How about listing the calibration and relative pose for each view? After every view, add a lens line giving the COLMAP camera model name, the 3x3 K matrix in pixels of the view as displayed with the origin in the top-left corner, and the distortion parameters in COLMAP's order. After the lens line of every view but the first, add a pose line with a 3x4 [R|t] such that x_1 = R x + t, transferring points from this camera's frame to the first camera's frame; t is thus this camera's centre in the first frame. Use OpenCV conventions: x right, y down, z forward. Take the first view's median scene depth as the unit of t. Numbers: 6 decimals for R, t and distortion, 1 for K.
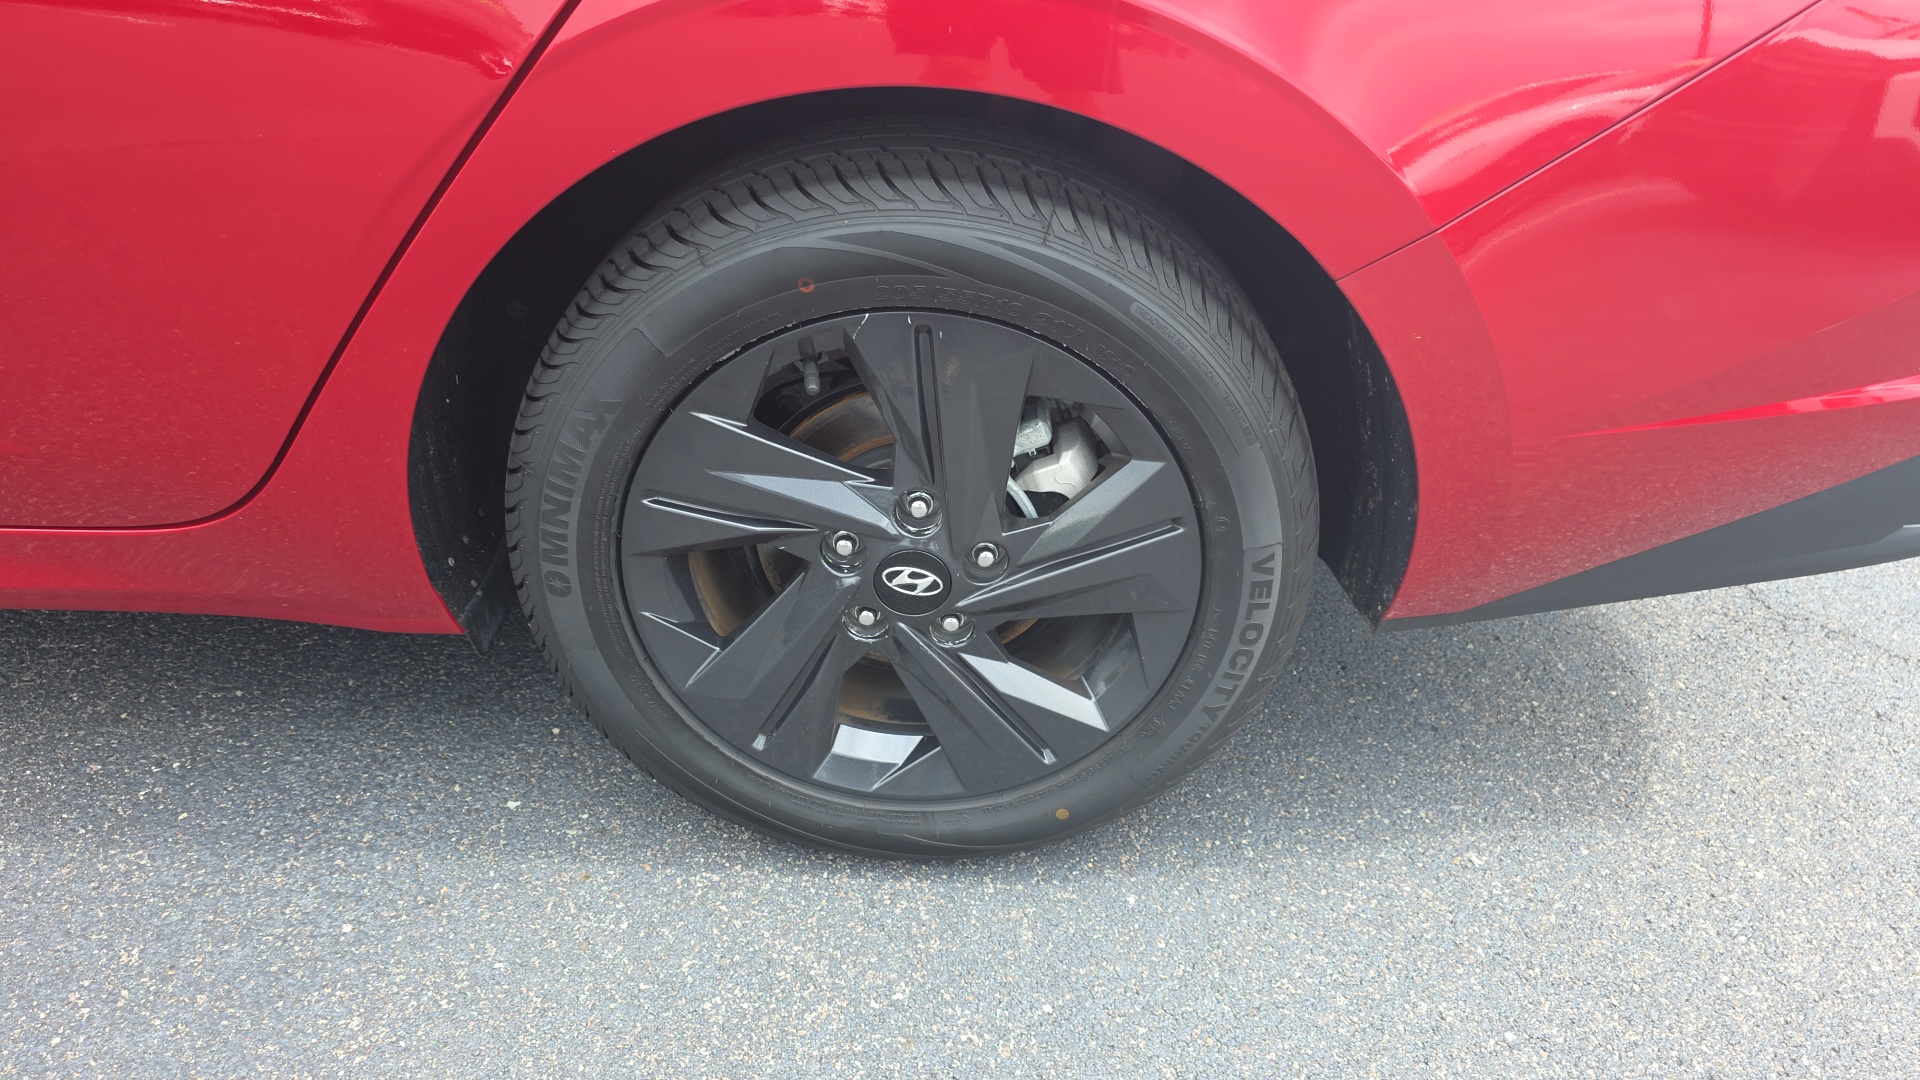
lens RADIAL K [[1301.5, 0, 973.1], [0, 1301.5, 546.2], [0, 0, 1]] dist [0.053143, -0.059189]
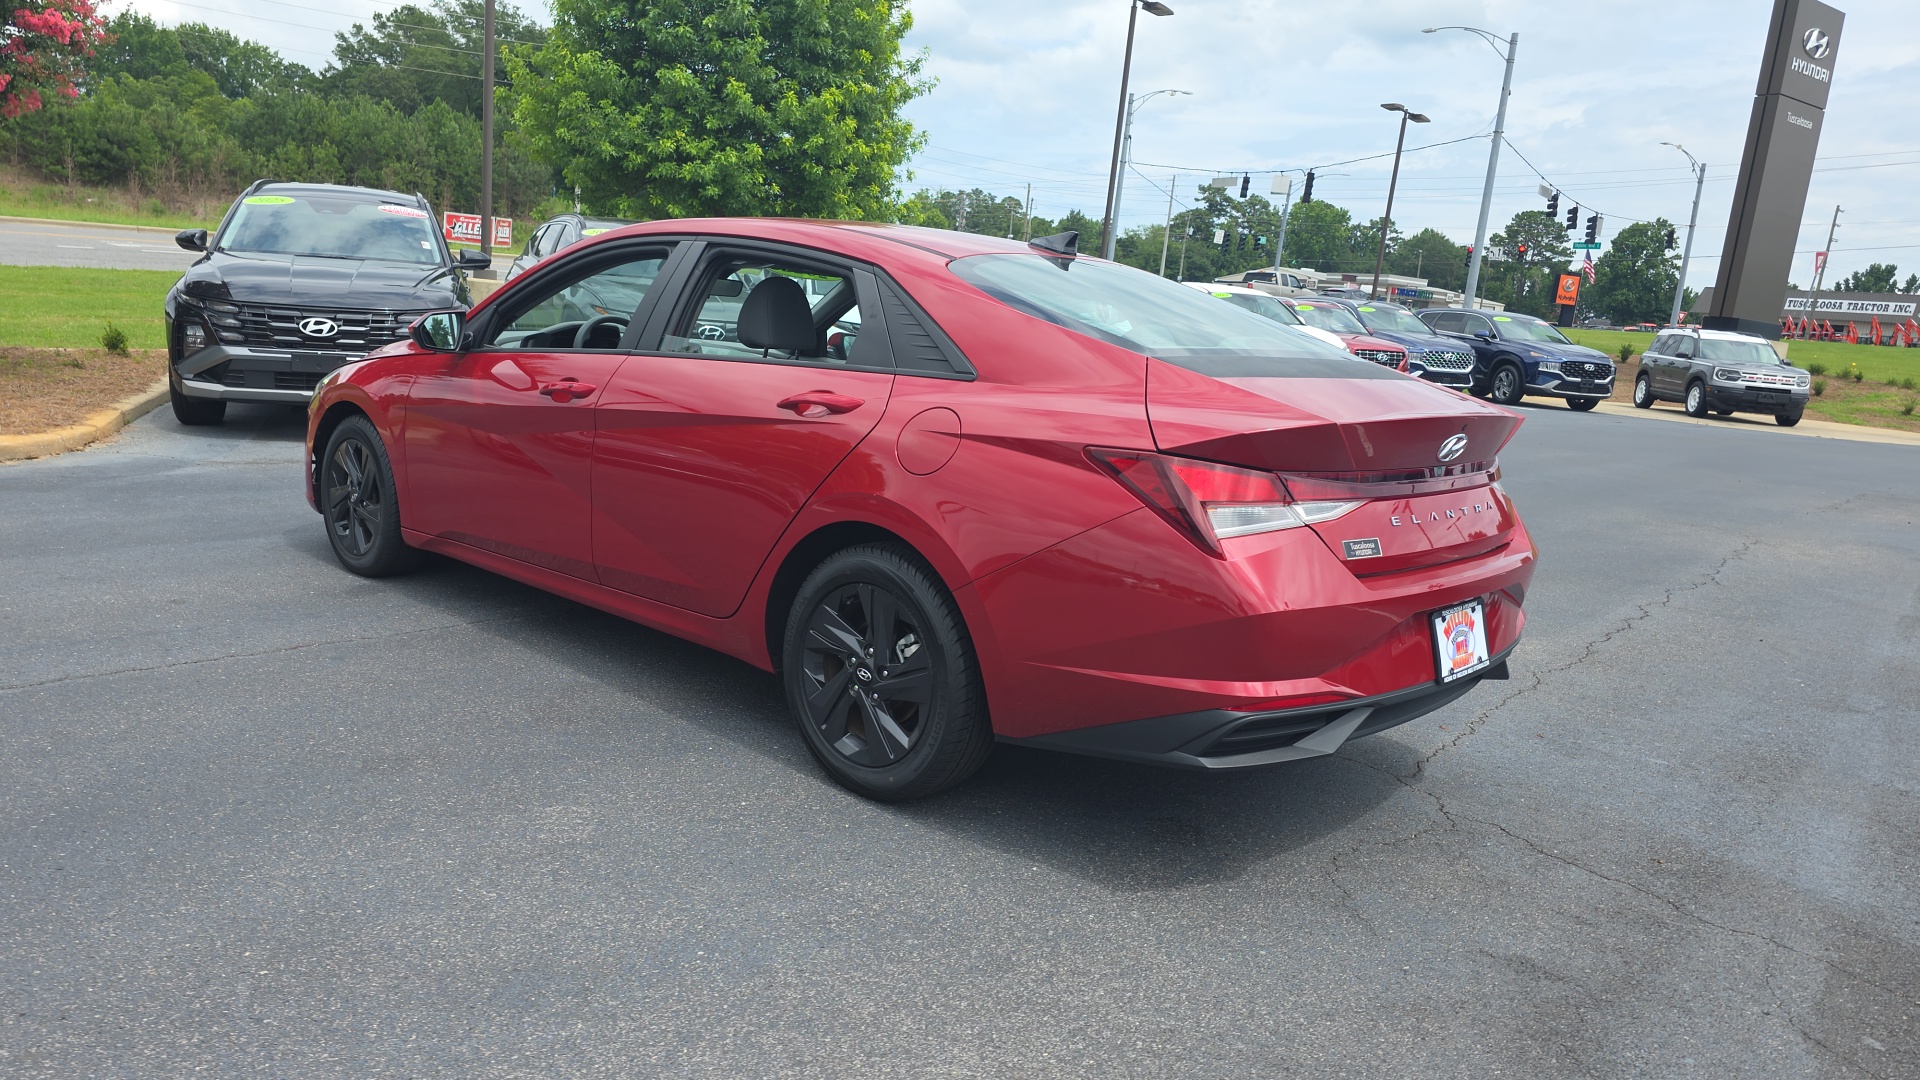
lens RADIAL K [[1301.5, 0, 921.0], [0, 1301.5, 580.1], [0, 0, 1]] dist [0.053143, -0.059189]
pose [[0.730731, 0.156812, -0.664412, 2.063564], [-0.407329, 0.881179, -0.240015, 0.512895], [0.547828, 0.446021, 0.707778, -1.218809]]
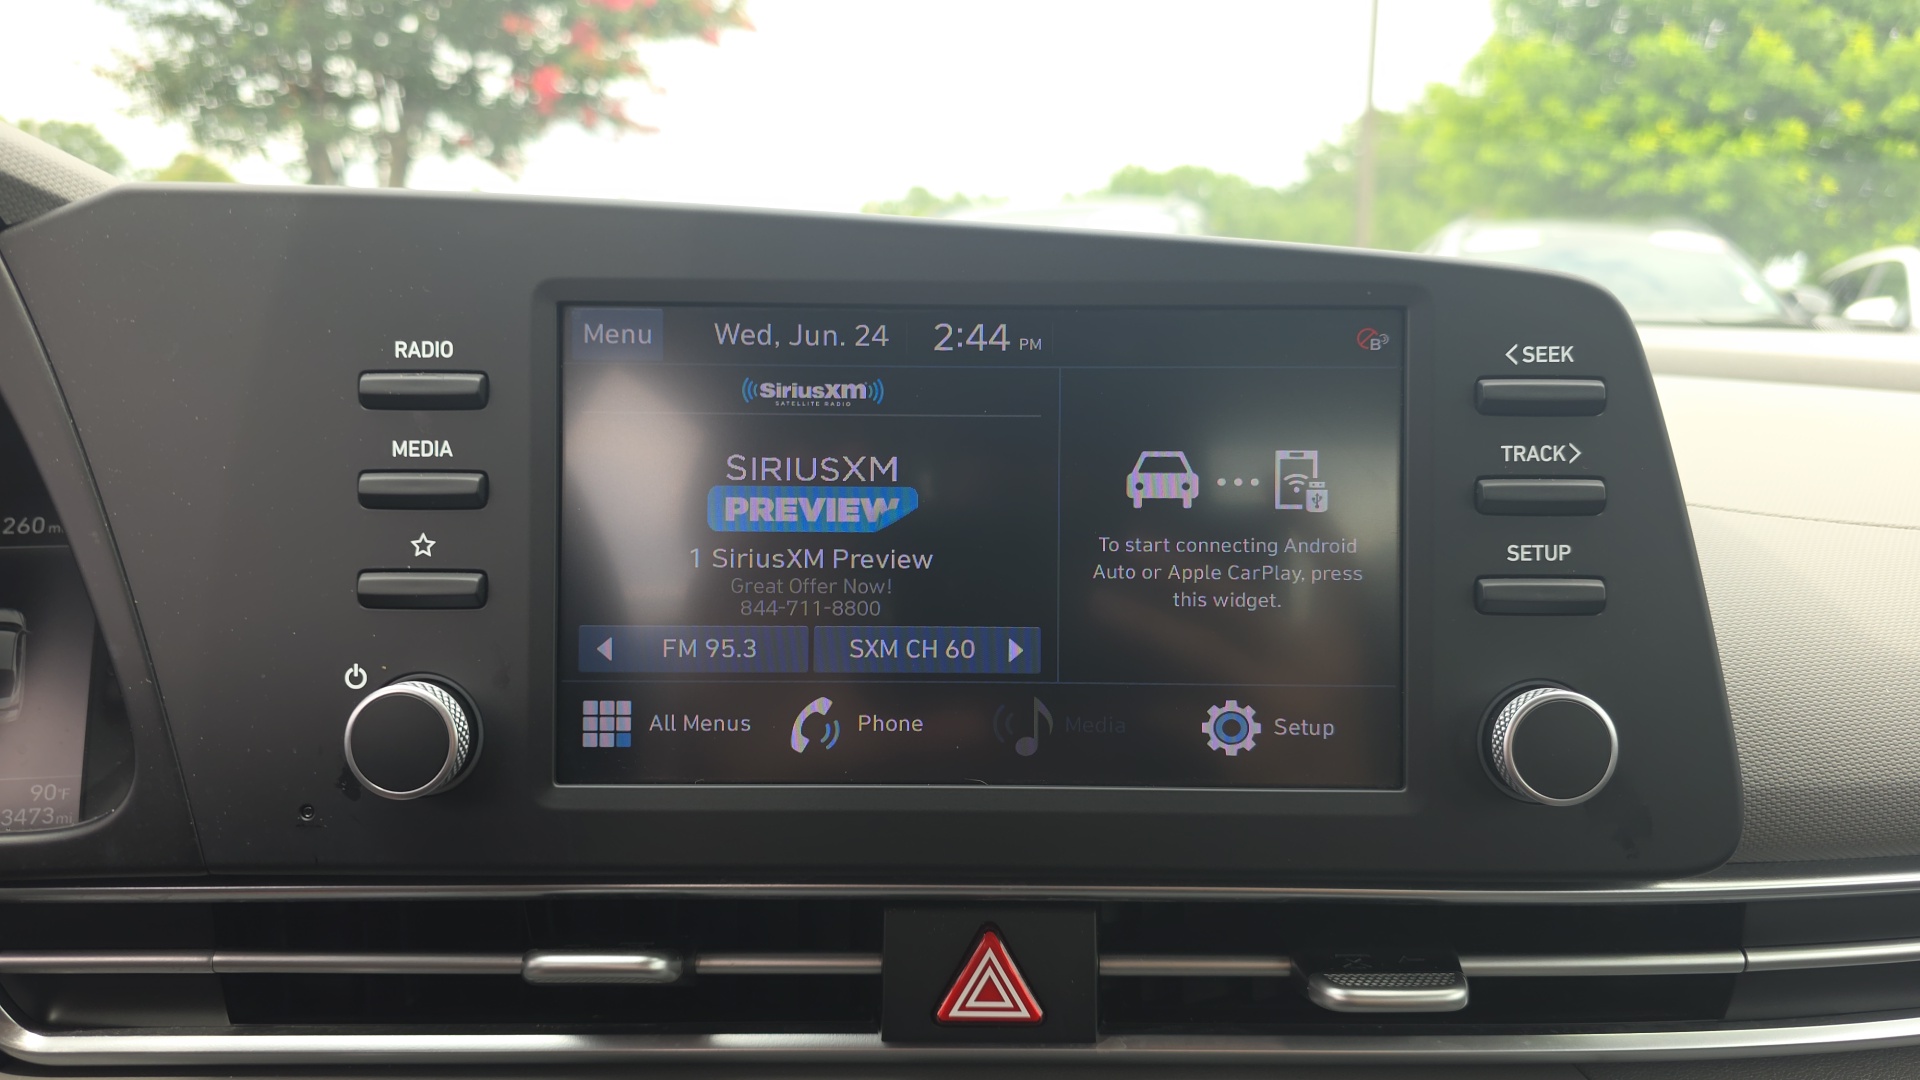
lens RADIAL K [[1301.5, 0, 964.8], [0, 1301.5, 536.0], [0, 0, 1]] dist [0.053143, -0.059189]
pose [[0.152303, 0.088948, -0.984323, -1.645230], [-0.535020, 0.844815, -0.006441, -0.976446], [0.830998, 0.527613, 0.176257, 1.256089]]
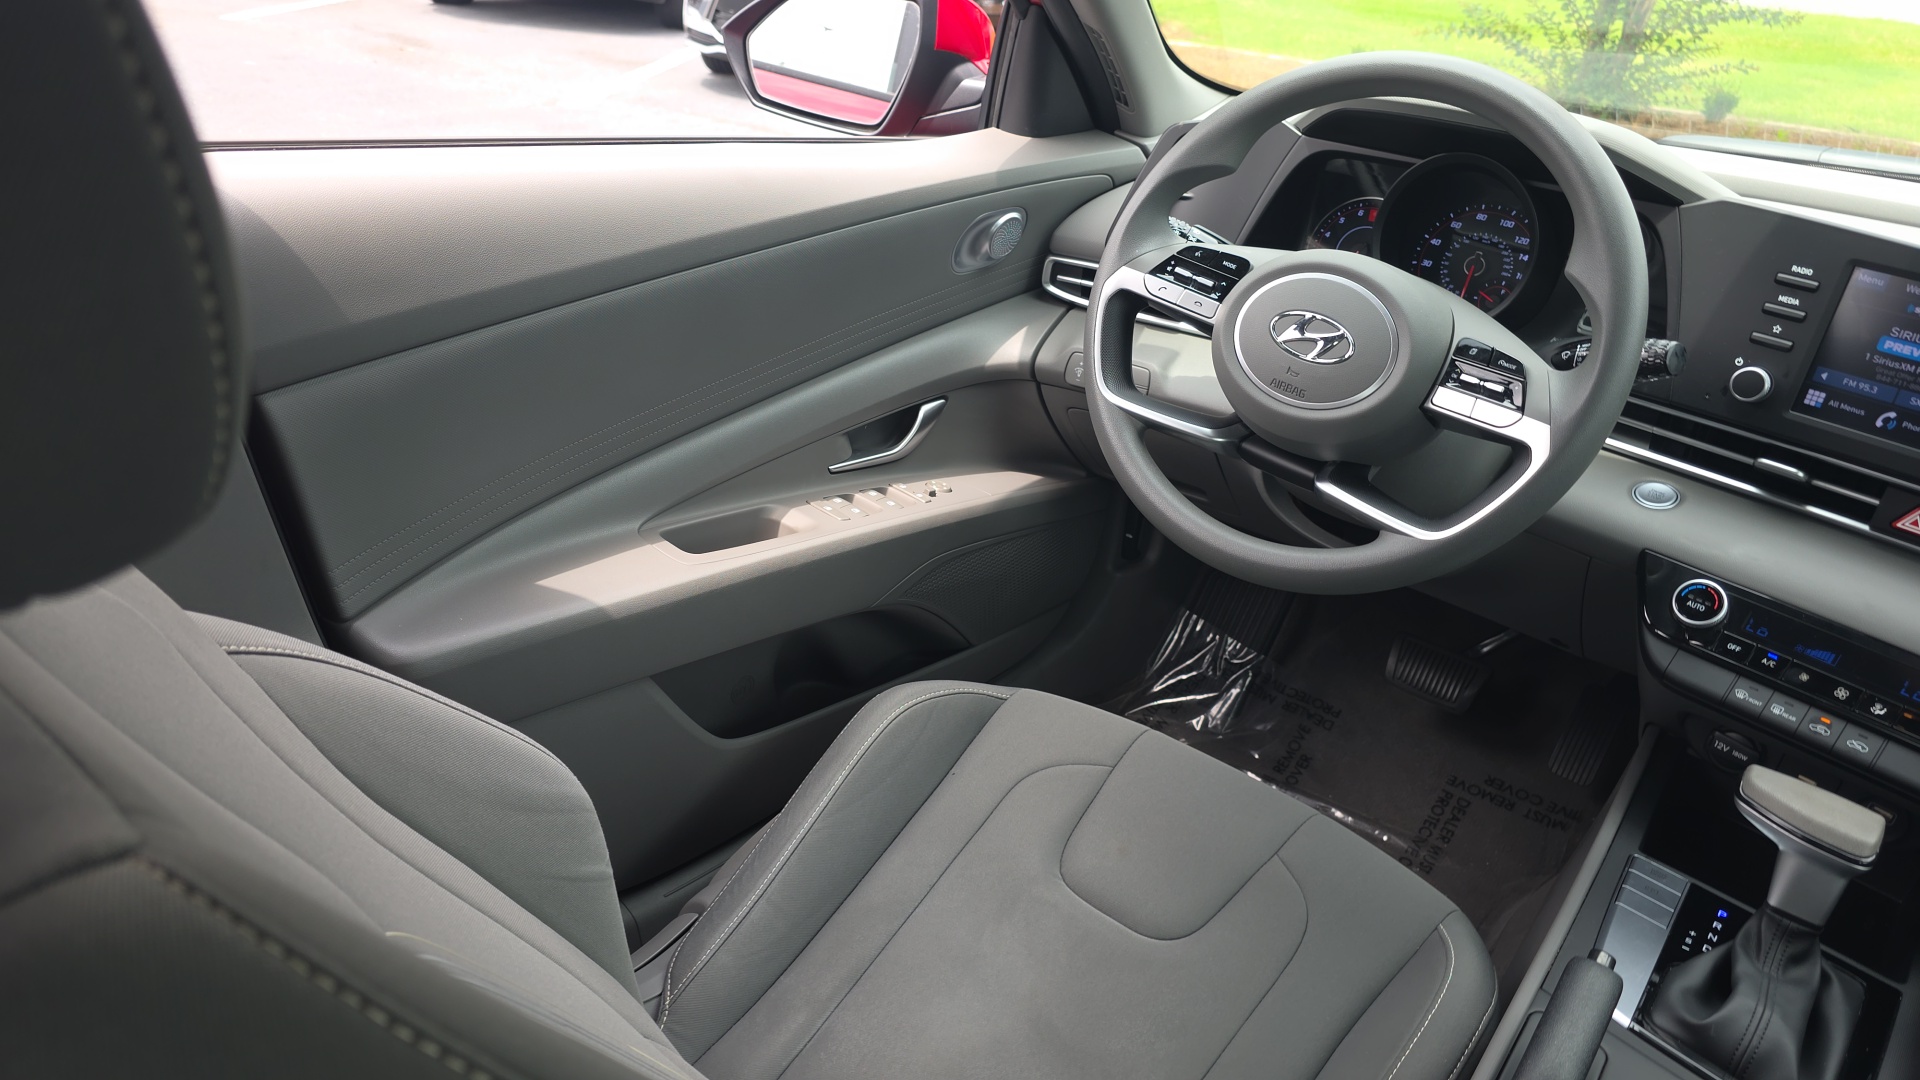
lens RADIAL K [[1301.5, 0, 928.9], [0, 1301.5, 537.4], [0, 0, 1]] dist [0.053143, -0.059189]
pose [[-0.642134, 0.257826, -0.721935, -0.898483], [-0.502840, 0.569178, 0.650529, -1.123919], [0.578633, 0.780744, -0.235844, 1.201652]]
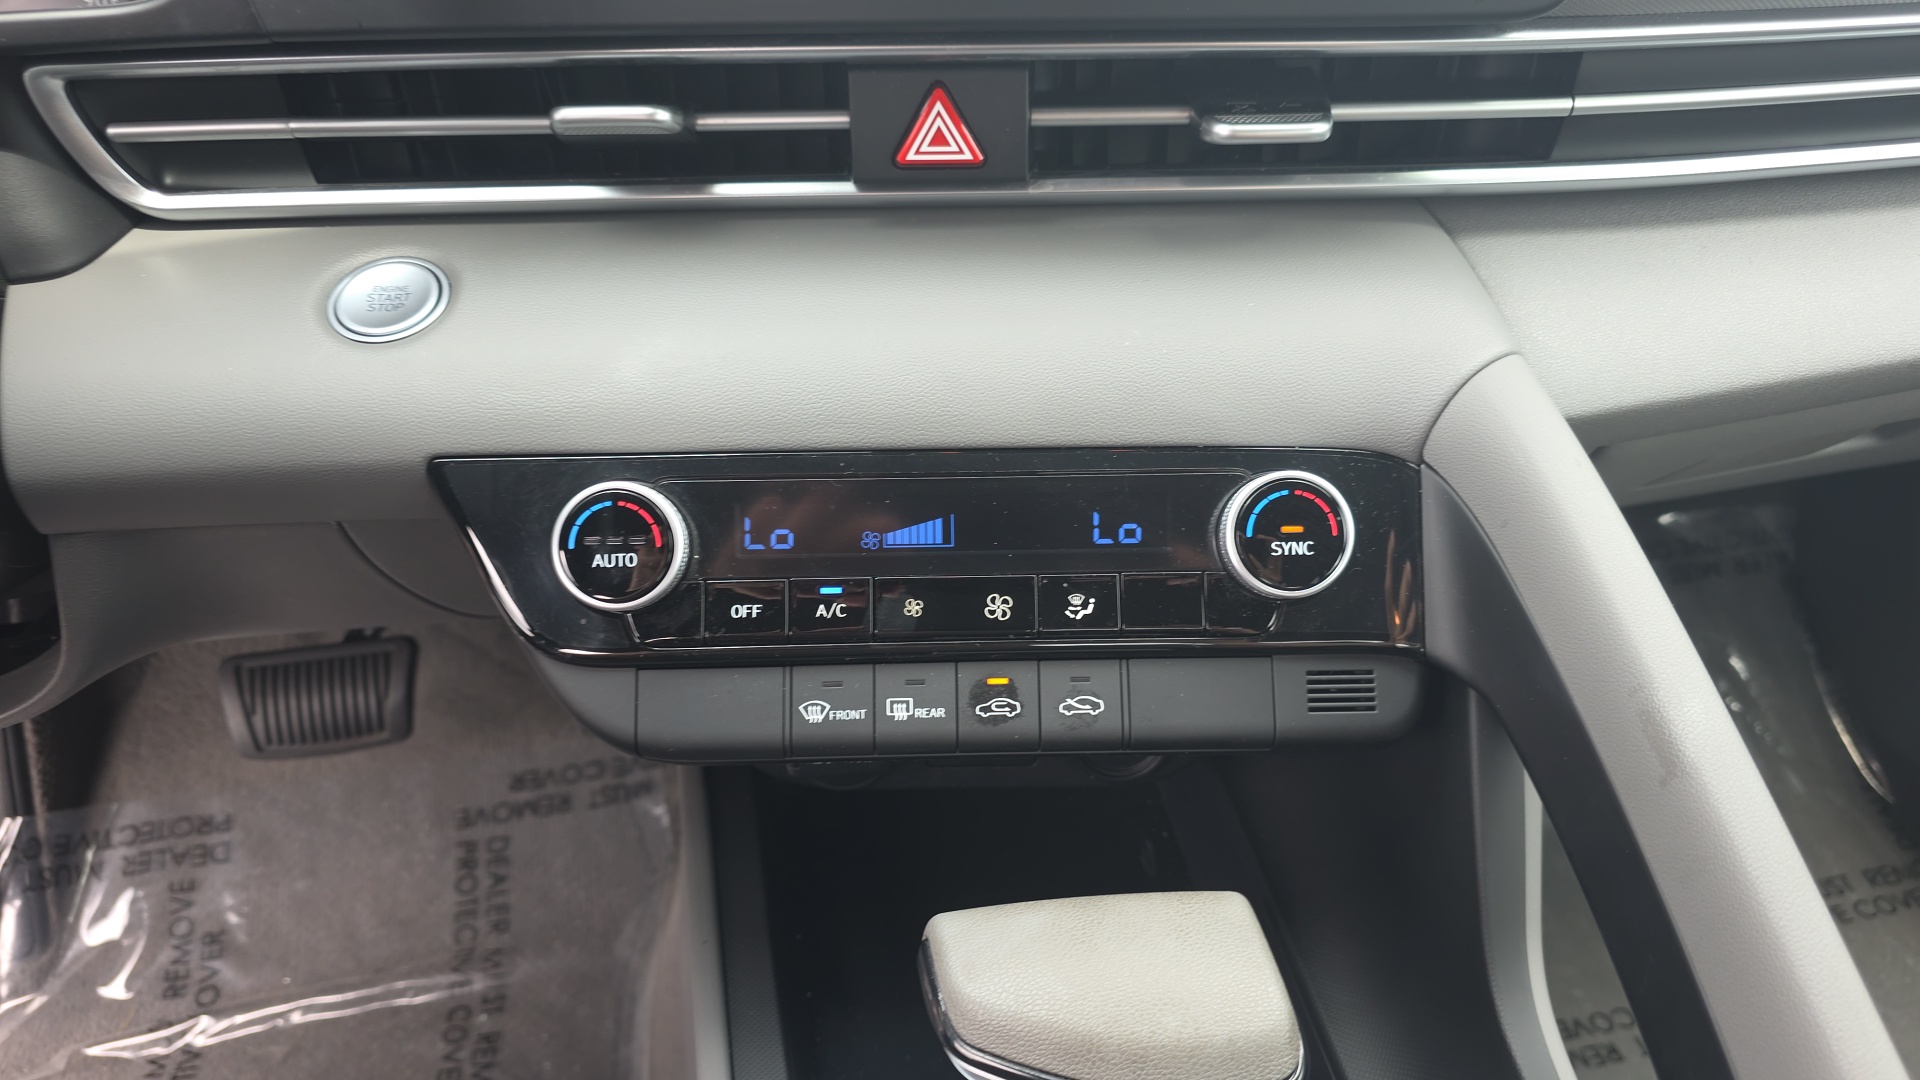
lens RADIAL K [[1301.5, 0, 963.9], [0, 1301.5, 553.7], [0, 0, 1]] dist [0.053143, -0.059189]
pose [[0.159873, 0.545788, -0.822530, -1.573257], [-0.520113, 0.754779, 0.399738, -0.956788], [0.839001, 0.363902, 0.404540, 1.268400]]
